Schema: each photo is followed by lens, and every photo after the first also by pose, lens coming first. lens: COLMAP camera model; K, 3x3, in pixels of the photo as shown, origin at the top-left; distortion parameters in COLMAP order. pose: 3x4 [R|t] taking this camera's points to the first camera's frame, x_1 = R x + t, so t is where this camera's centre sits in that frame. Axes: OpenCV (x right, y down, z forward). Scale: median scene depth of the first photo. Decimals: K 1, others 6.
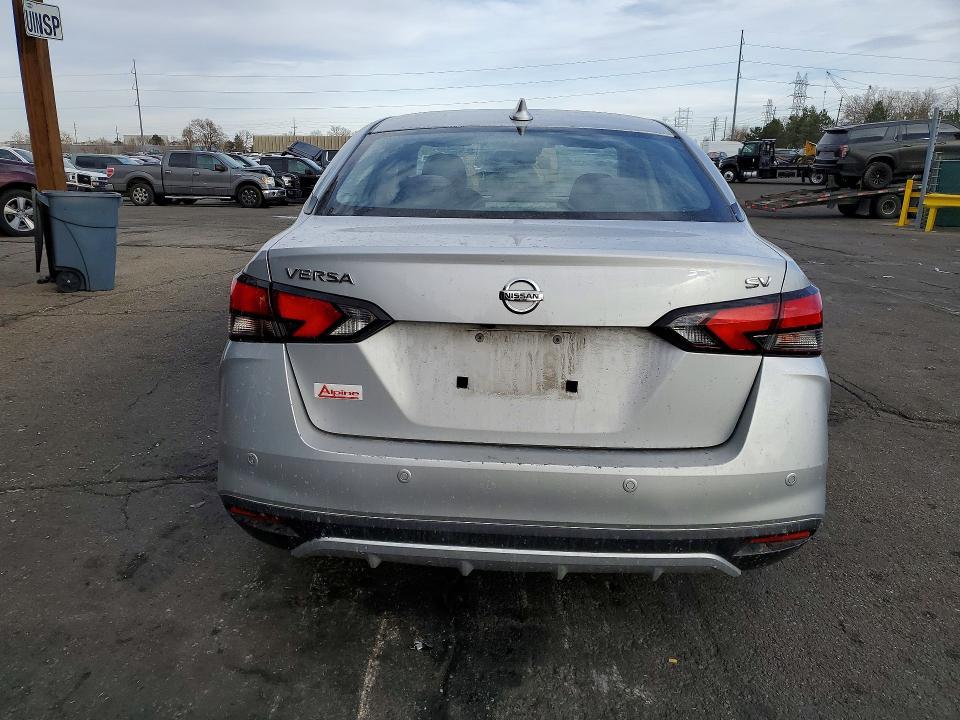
lens RADIAL K [[828.1, 0, 480.0], [0, 828.1, 360.0], [0, 0, 1]] dist [0.009564, 0.005381]
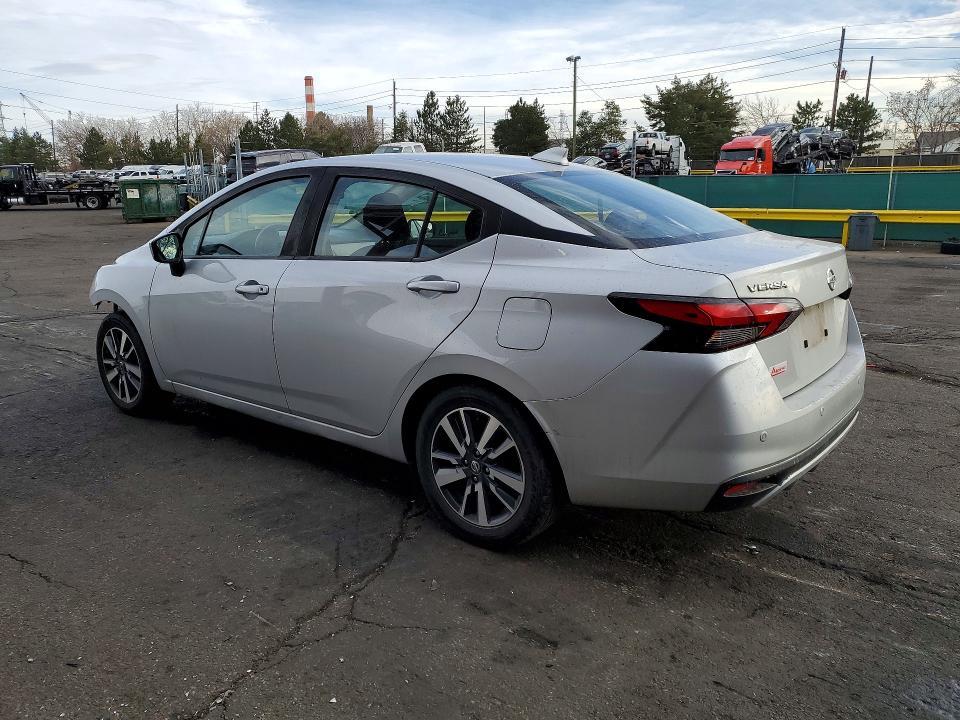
lens RADIAL K [[828.1, 0, 480.0], [0, 828.1, 360.0], [0, 0, 1]] dist [0.009564, 0.005381]
pose [[0.504796, -0.194163, 0.841120, -0.230751], [0.212408, 0.972357, 0.096982, -0.032102], [-0.836699, 0.129704, 0.532083, 0.099236]]
